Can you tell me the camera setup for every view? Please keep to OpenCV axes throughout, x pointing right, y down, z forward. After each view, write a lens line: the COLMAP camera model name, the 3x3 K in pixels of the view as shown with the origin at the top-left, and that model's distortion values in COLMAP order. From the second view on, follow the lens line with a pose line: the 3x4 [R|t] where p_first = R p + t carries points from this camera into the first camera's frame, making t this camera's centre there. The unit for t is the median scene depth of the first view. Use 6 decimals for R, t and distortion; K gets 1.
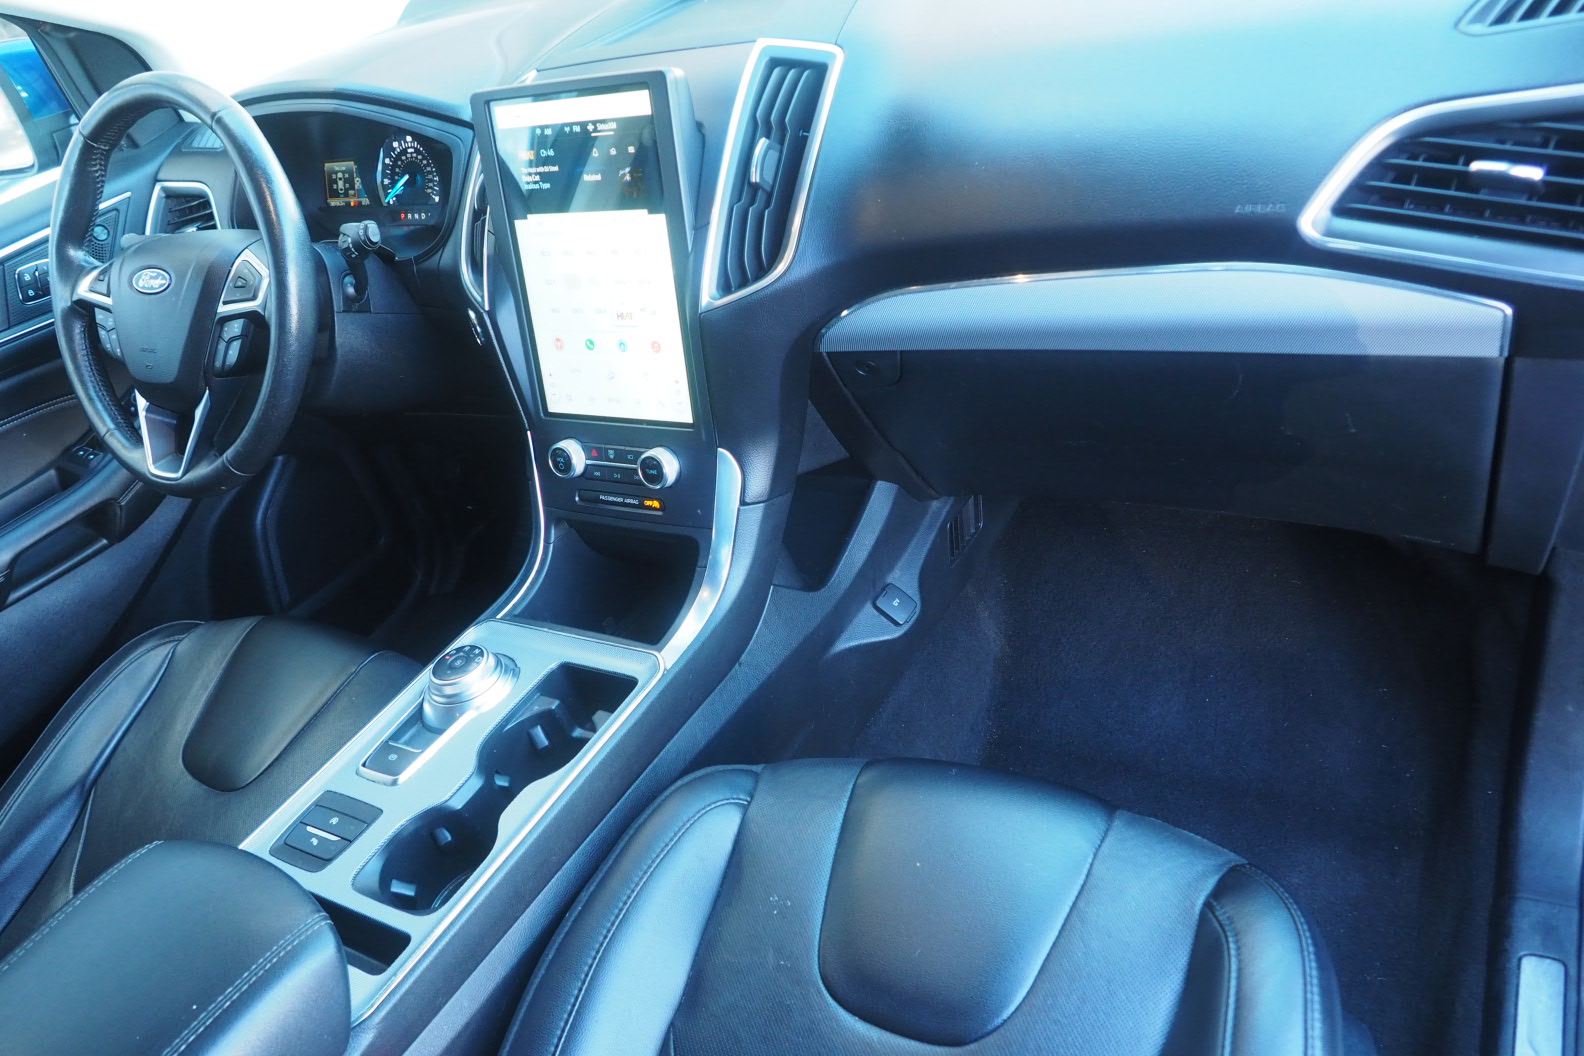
lens RADIAL K [[1146.4, 0, 803.2], [0, 1146.4, 521.7], [0, 0, 1]] dist [-0.017449, 0.000441]
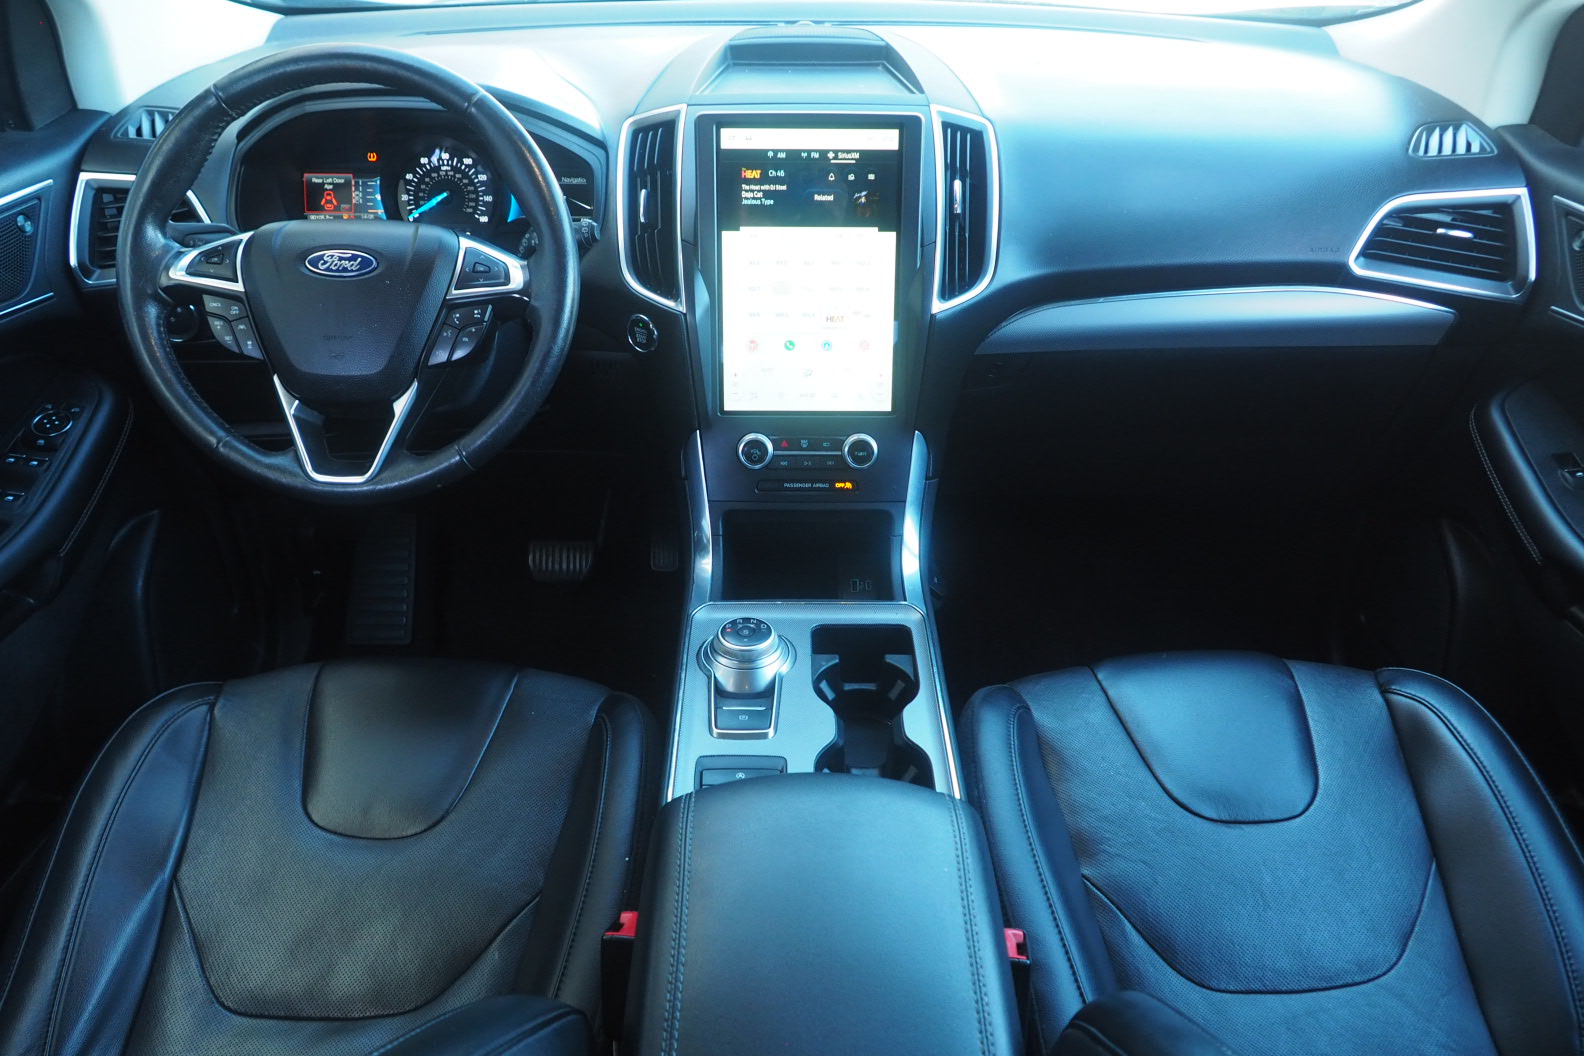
lens RADIAL K [[1146.4, 0, 797.8], [0, 1146.4, 516.9], [0, 0, 1]] dist [-0.017449, 0.000441]
pose [[0.849019, -0.042048, 0.526686, -0.792106], [0.103739, 0.990692, -0.088137, 0.113438], [-0.518078, 0.129468, 0.845478, 0.070940]]
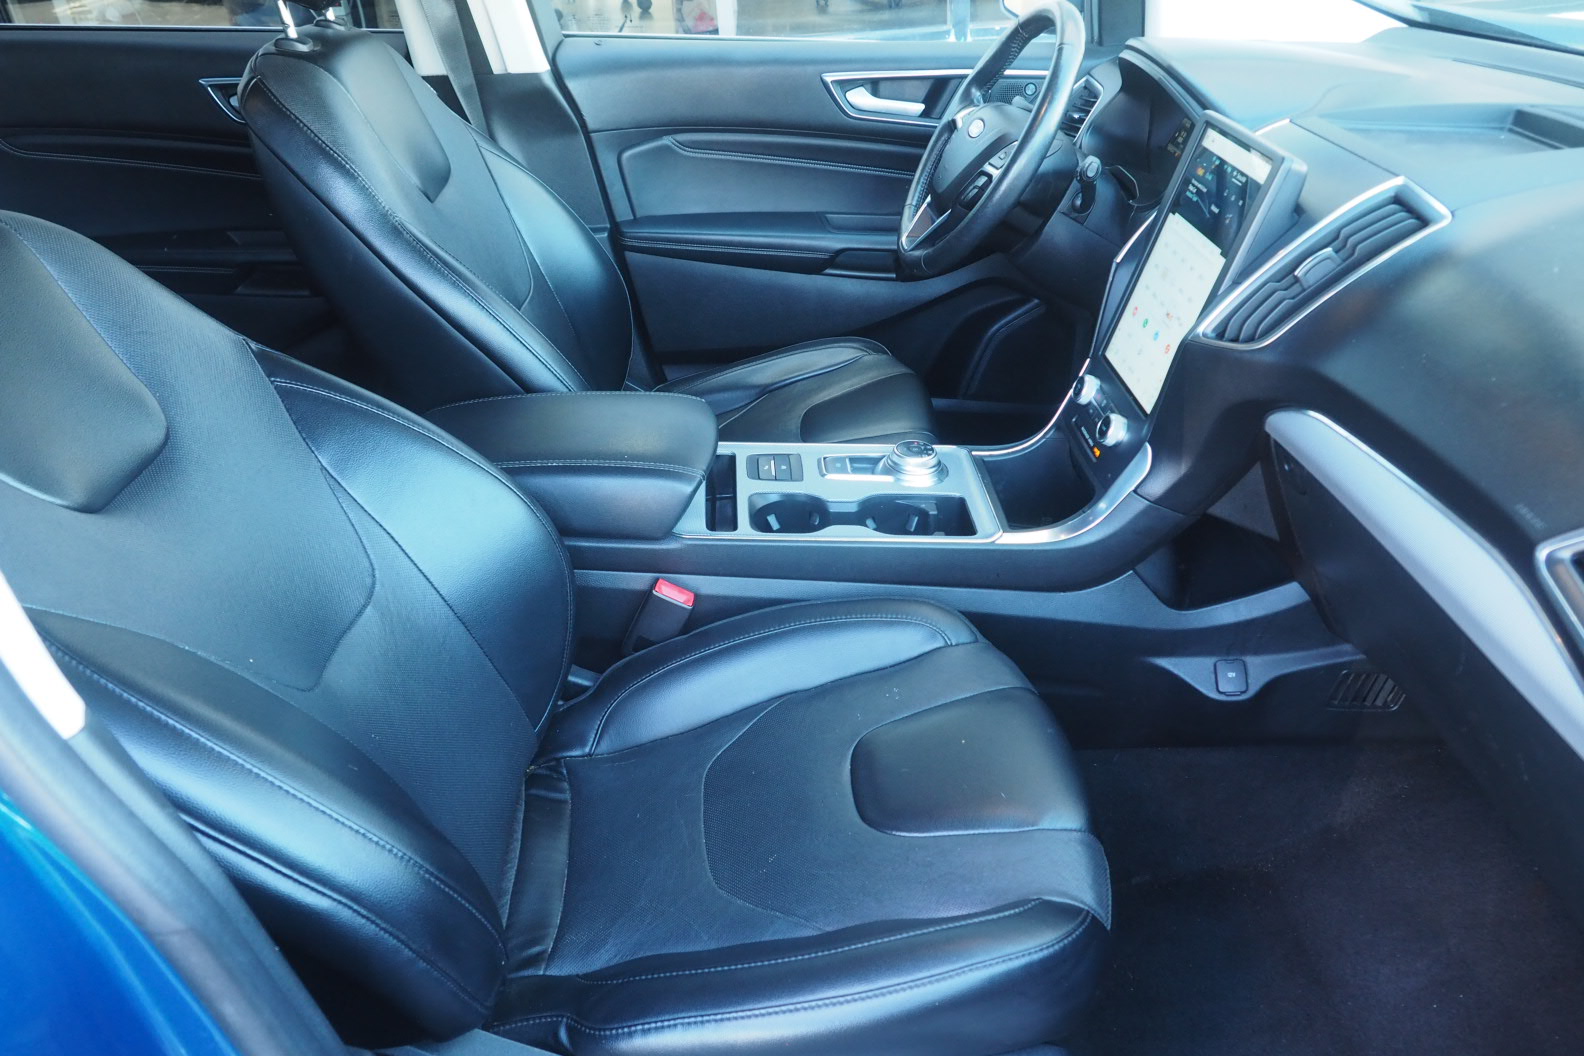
lens RADIAL K [[1146.4, 0, 794.0], [0, 1146.4, 525.7], [0, 0, 1]] dist [-0.017449, 0.000441]
pose [[0.508515, 0.632284, -0.584491, 0.498985], [-0.593617, 0.749143, 0.293944, -0.130799], [0.623724, 0.197489, 0.756285, -0.144160]]
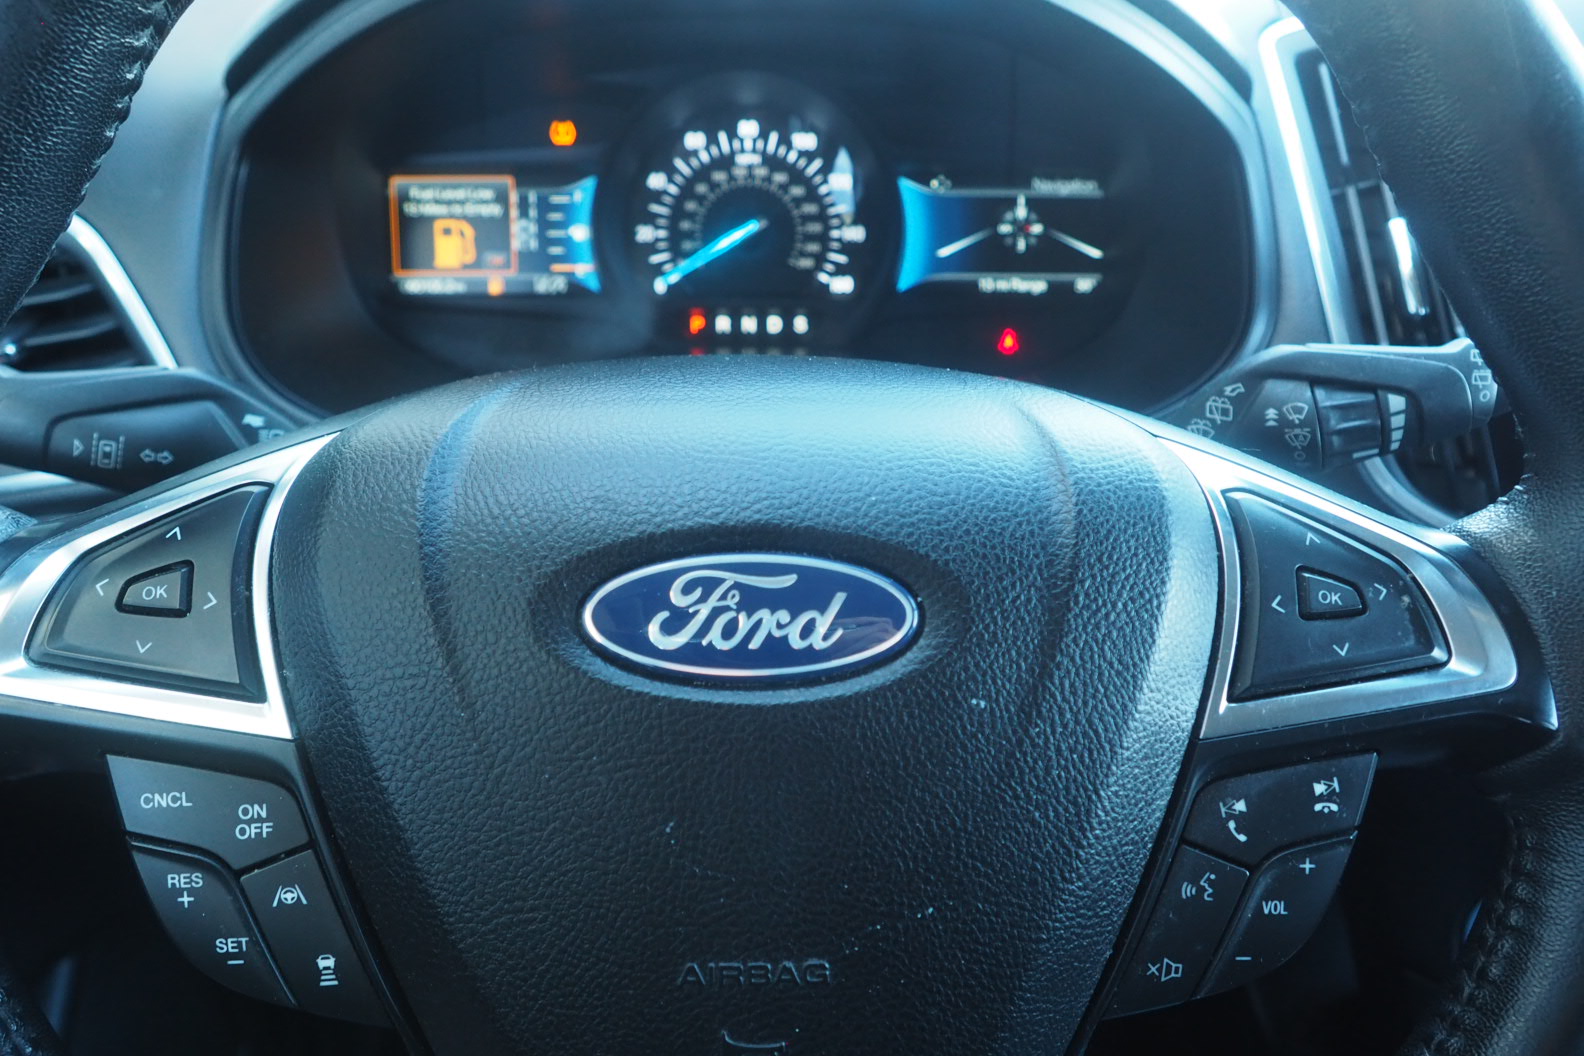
lens RADIAL K [[1132.6, 0, 787.4], [0, 1132.6, 516.5], [0, 0, 1]] dist [-0.023474, 0.001447]
pose [[0.840864, -0.066527, 0.537143, -0.705916], [0.122593, 0.990035, -0.069293, -0.225674], [-0.527181, 0.124116, 0.840640, 0.877961]]
